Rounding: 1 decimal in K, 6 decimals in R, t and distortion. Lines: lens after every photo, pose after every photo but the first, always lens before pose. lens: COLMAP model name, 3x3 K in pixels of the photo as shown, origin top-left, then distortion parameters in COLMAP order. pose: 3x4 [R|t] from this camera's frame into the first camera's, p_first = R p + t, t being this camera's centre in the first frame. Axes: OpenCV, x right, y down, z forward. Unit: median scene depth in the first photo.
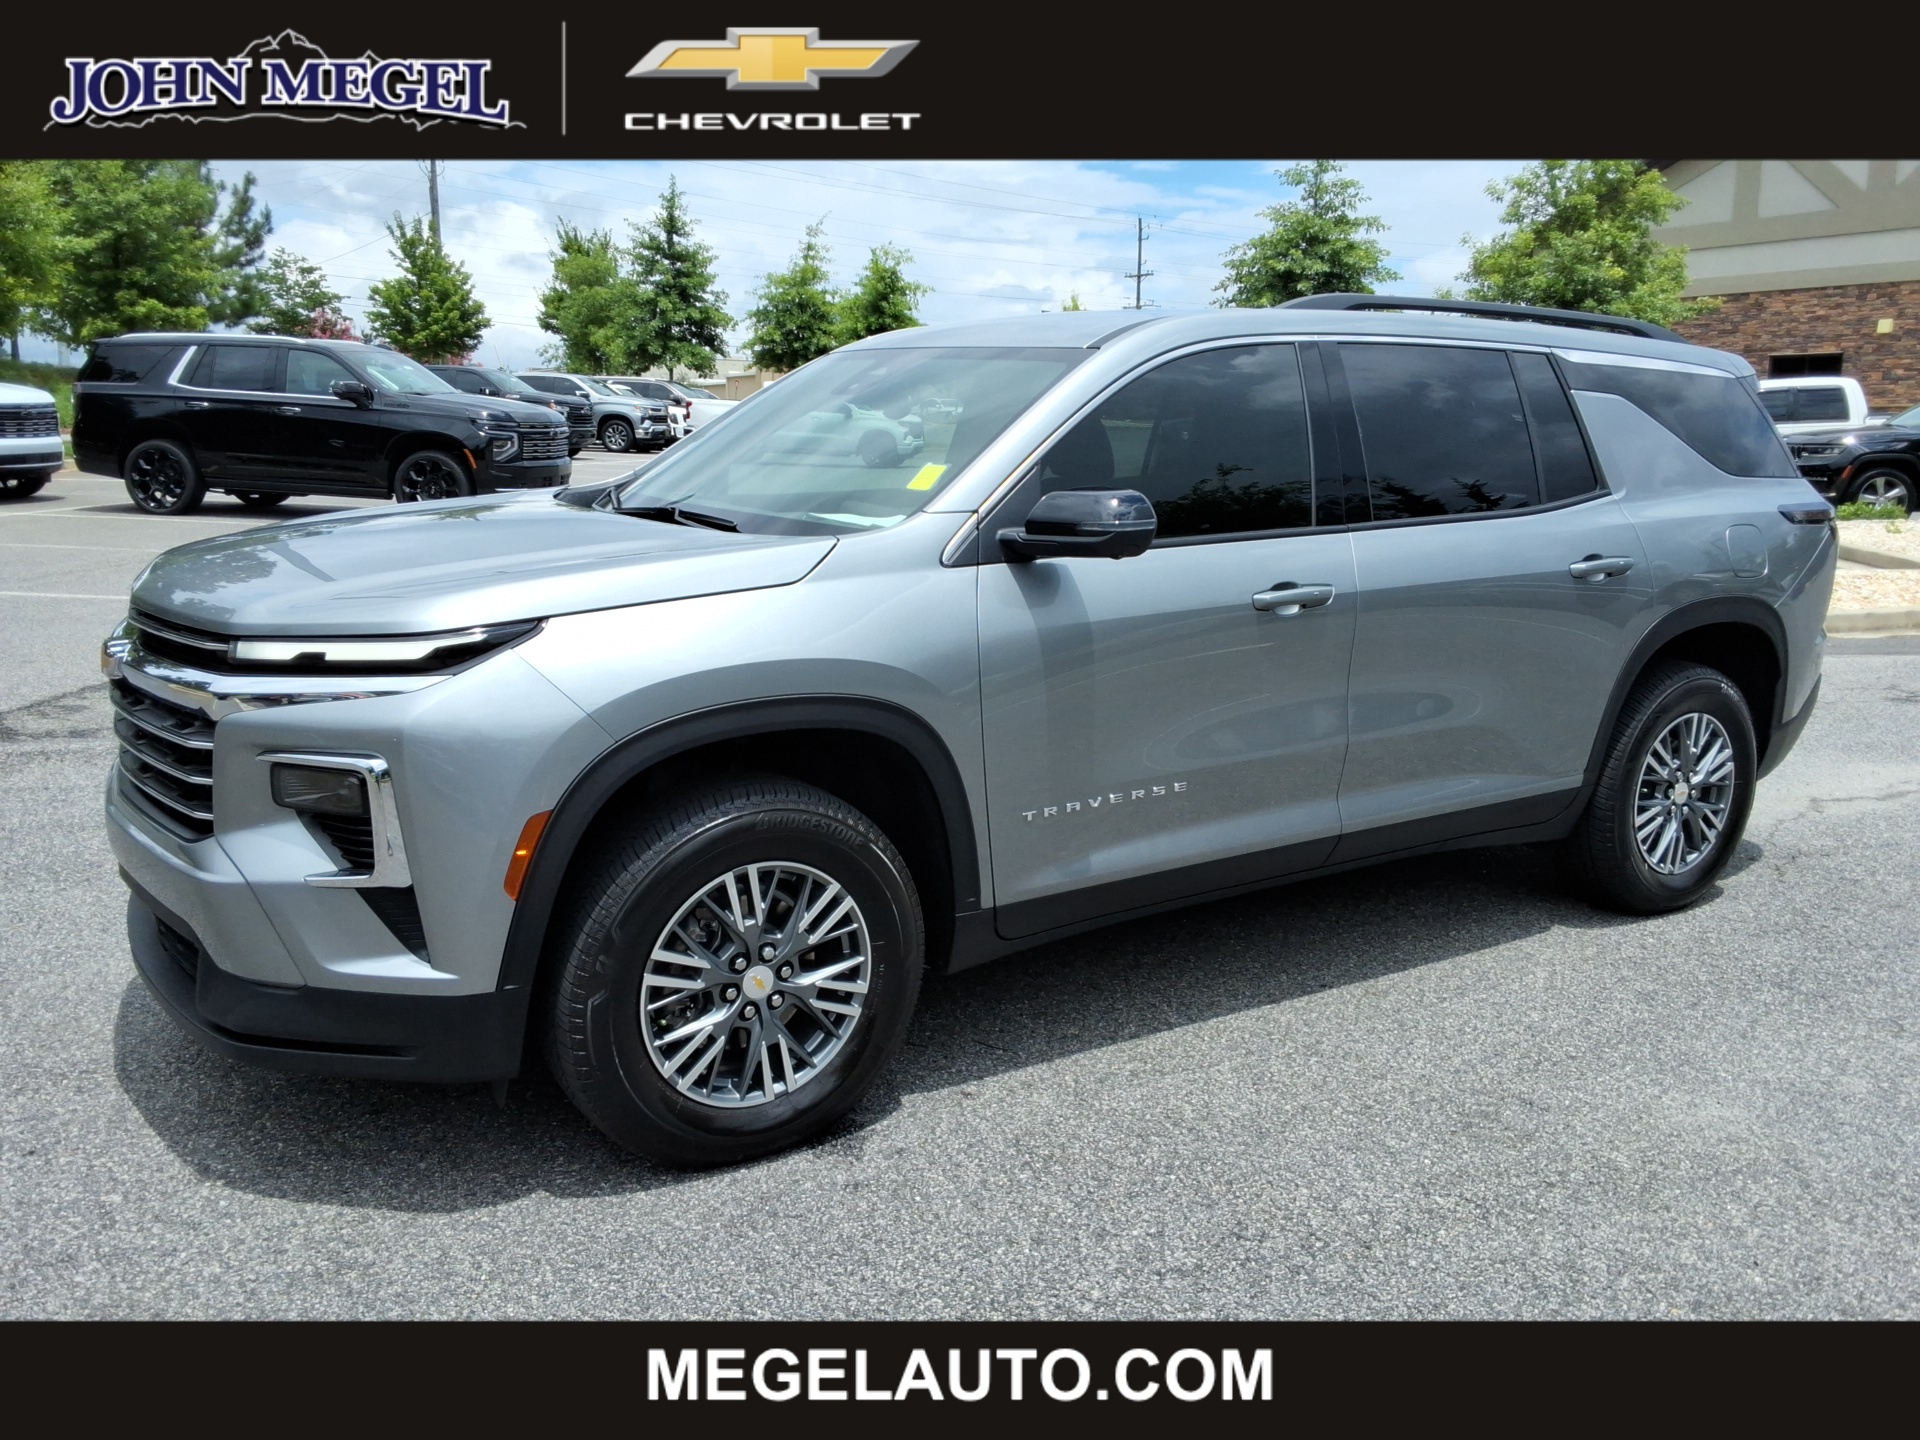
lens RADIAL K [[1545.7, 0, 970.5], [0, 1545.7, 710.8], [0, 0, 1]] dist [0.135472, -0.215379]
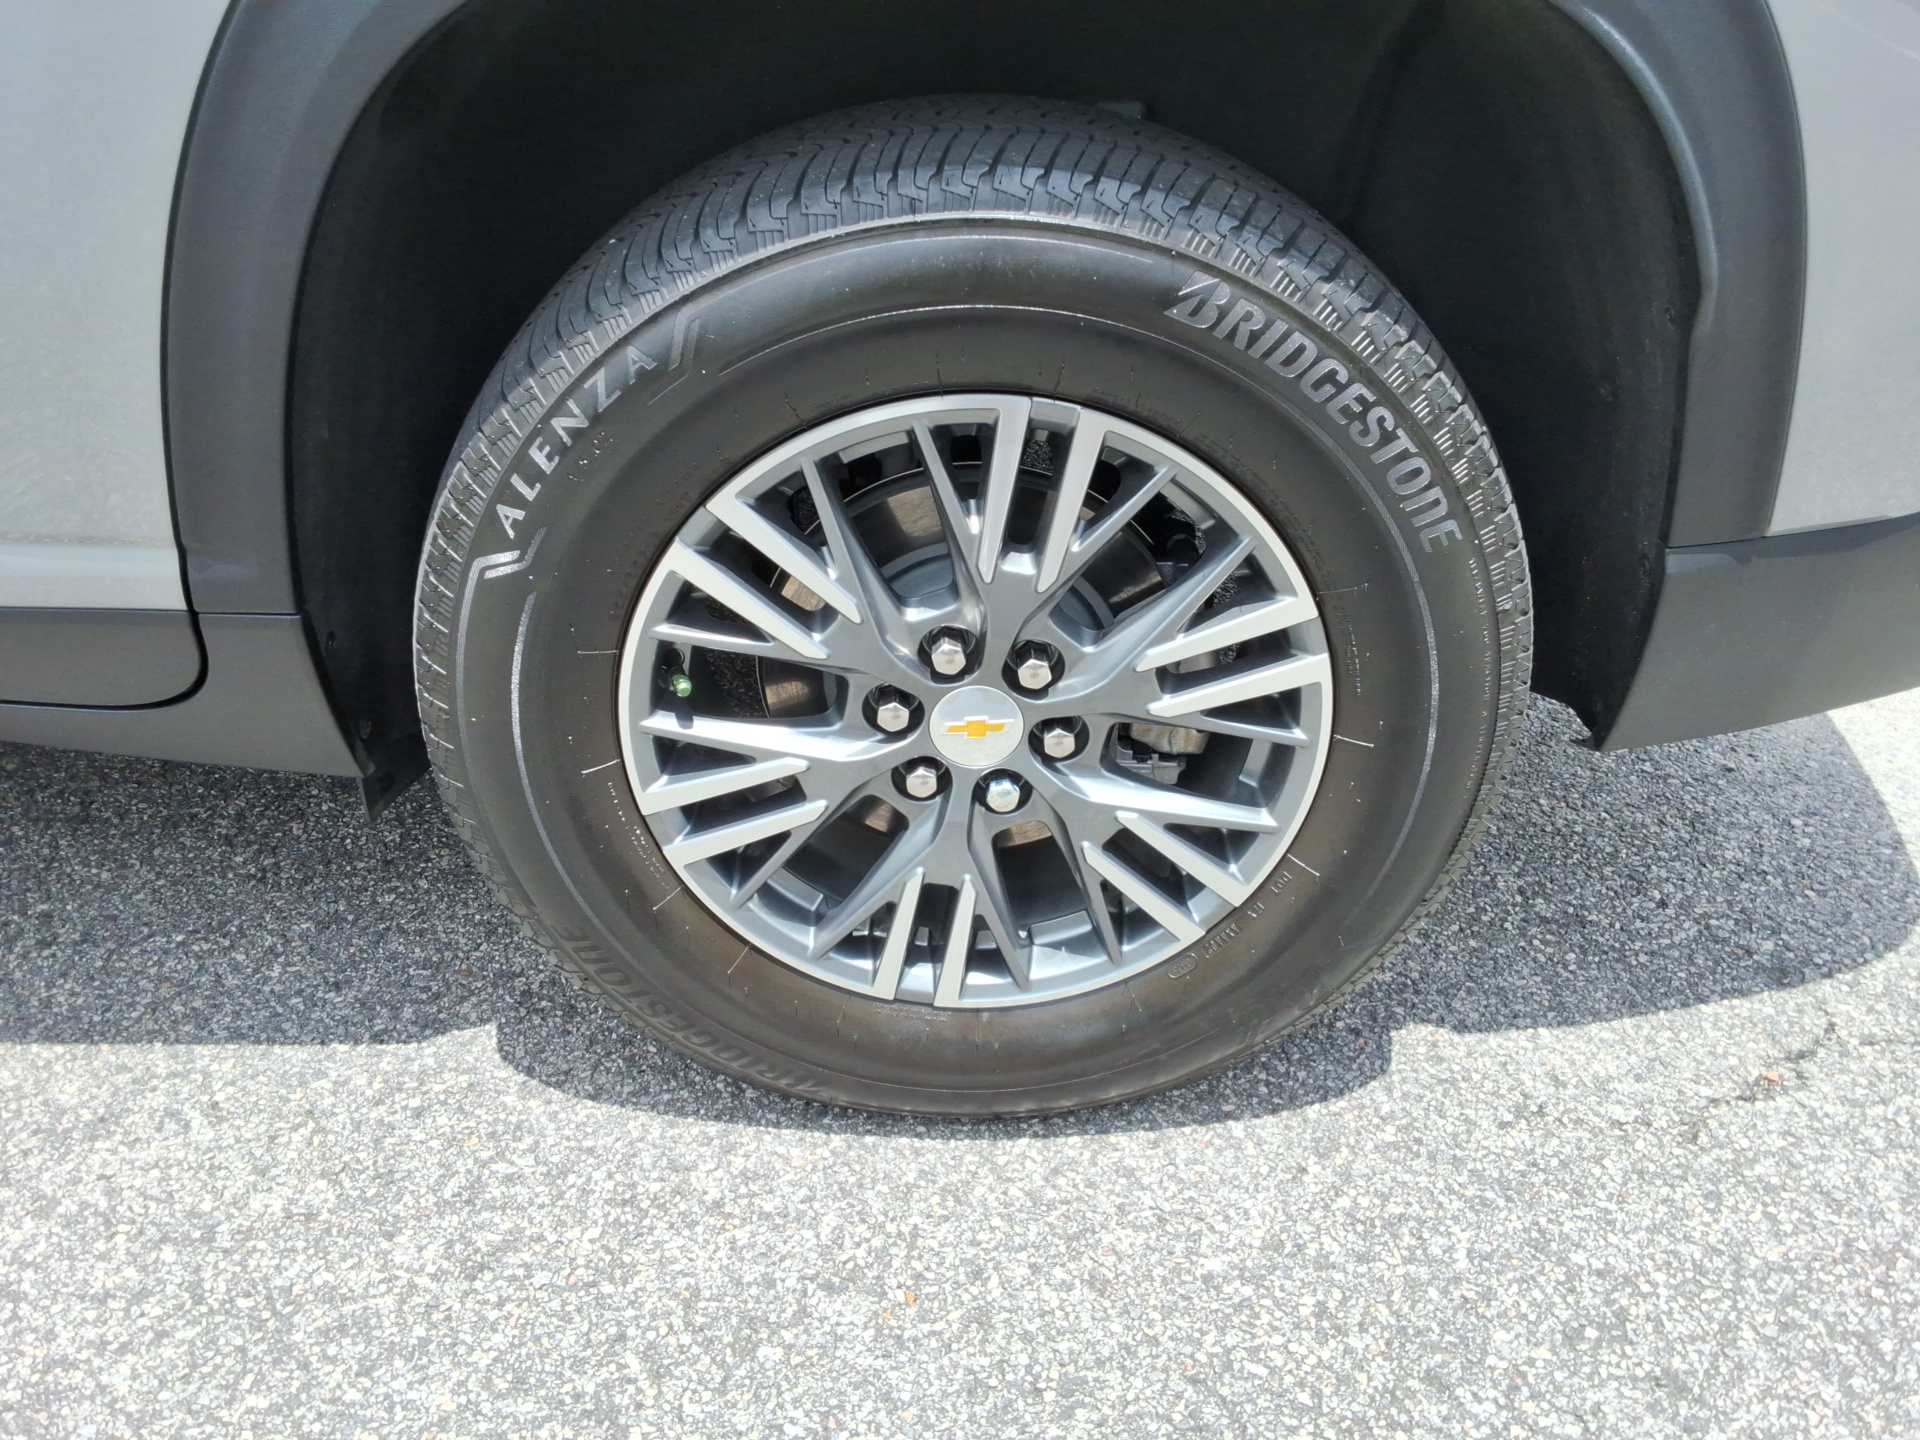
lens RADIAL K [[1571.5, 0, 976.1], [0, 1571.5, 700.4], [0, 0, 1]] dist [0.113795, -0.159555]
pose [[0.847445, 0.289952, -0.444708, 0.826047], [-0.129214, 0.925139, 0.356962, -0.052784], [0.514919, -0.245043, 0.821470, 1.202013]]
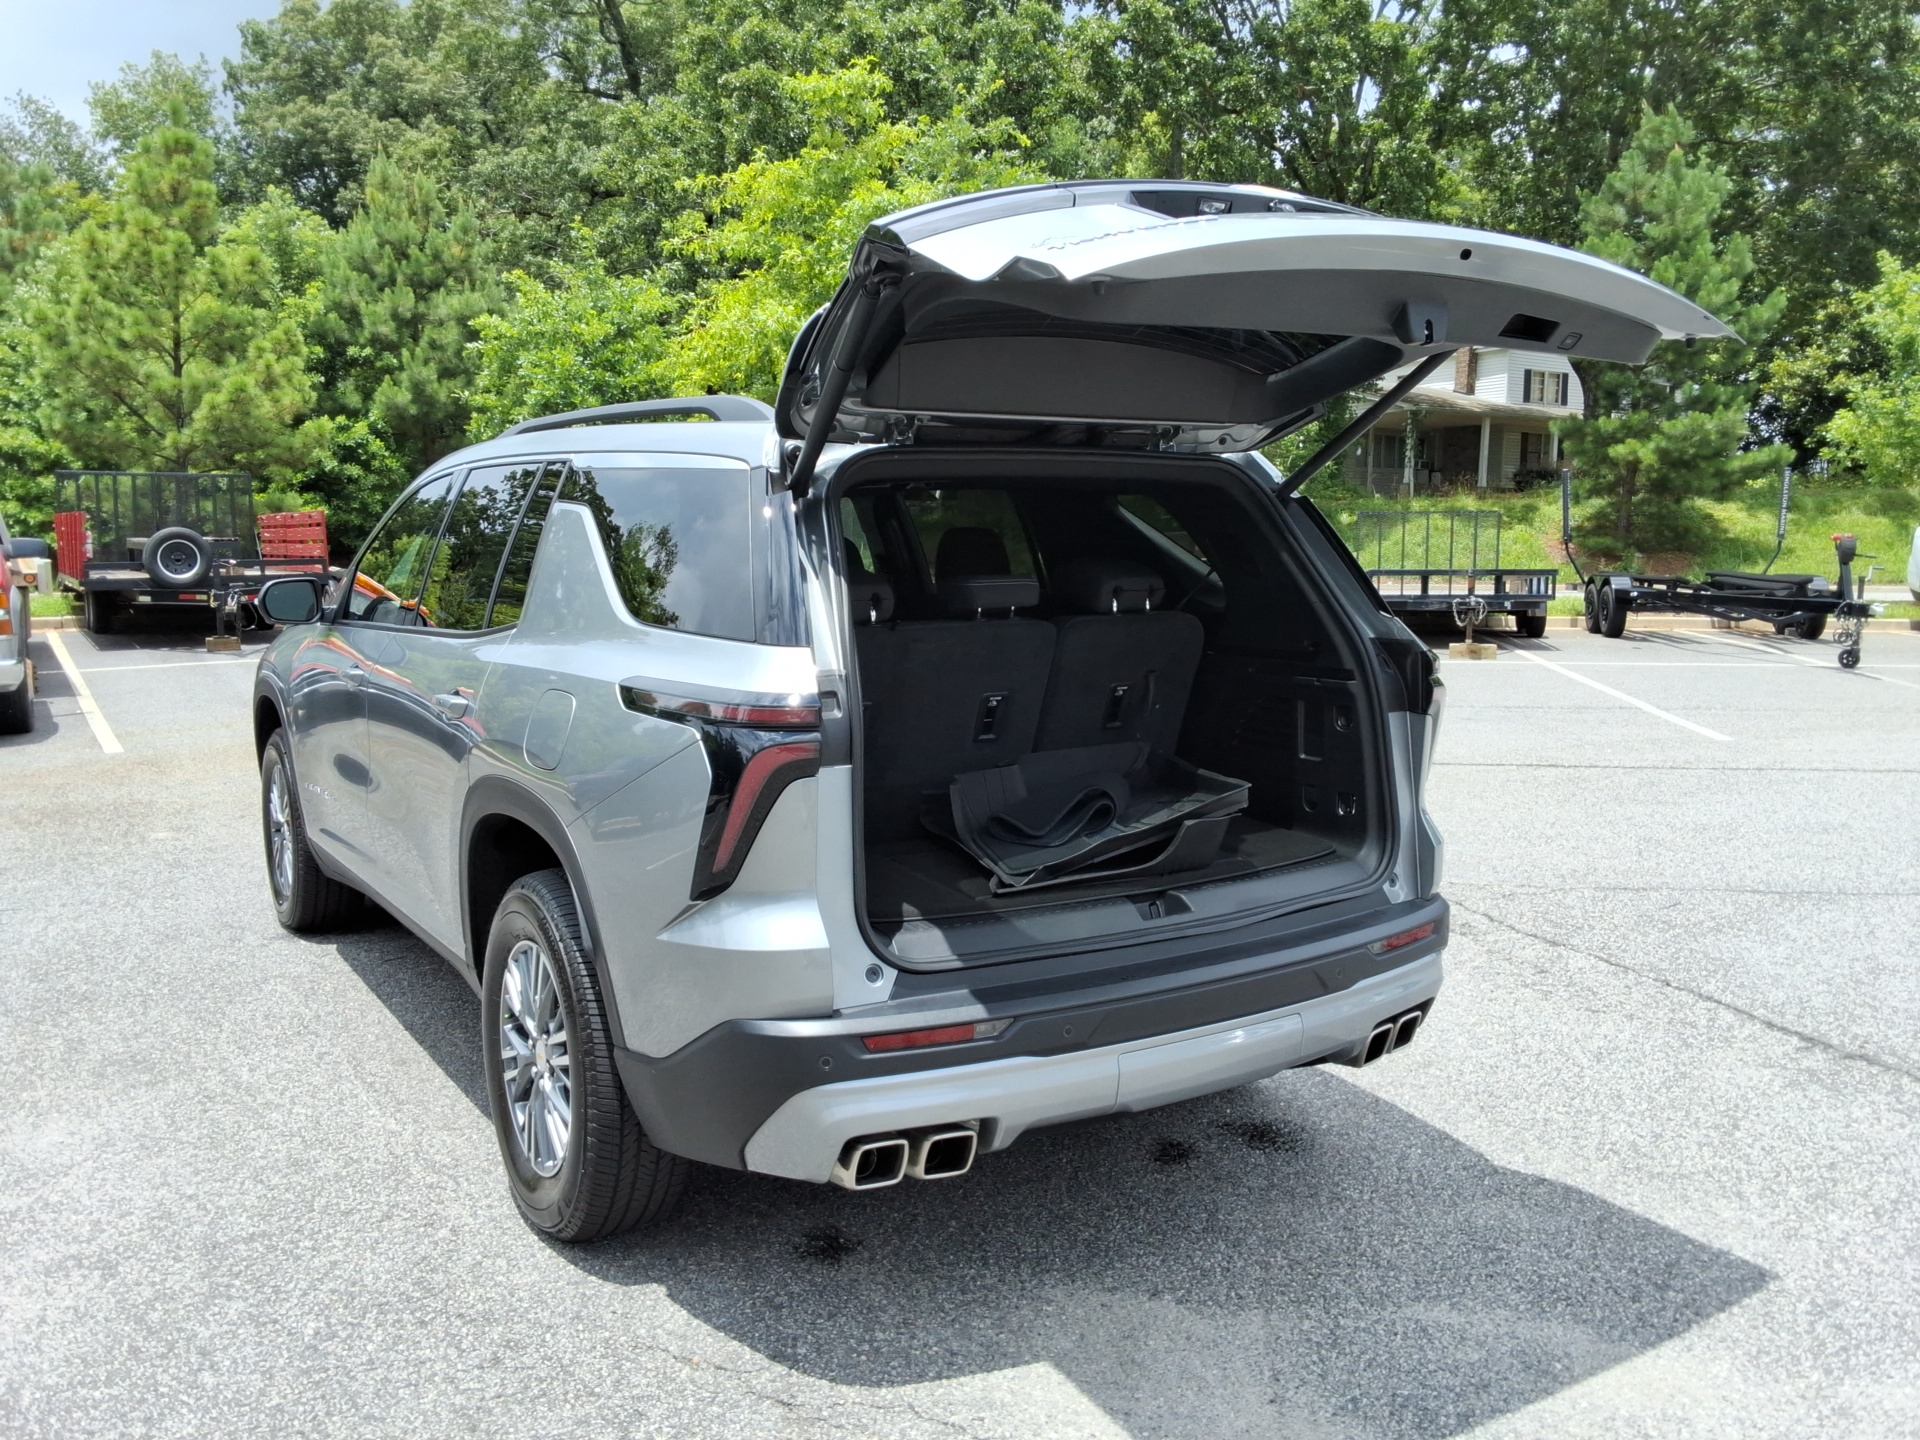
lens RADIAL K [[1562.4, 0, 965.4], [0, 1562.4, 704.6], [0, 0, 1]] dist [0.135107, -0.223128]
pose [[-0.019726, 0.092274, -0.995538, 1.705116], [-0.194888, 0.976277, 0.094351, -0.308365], [0.980627, 0.195880, -0.001275, 1.724394]]
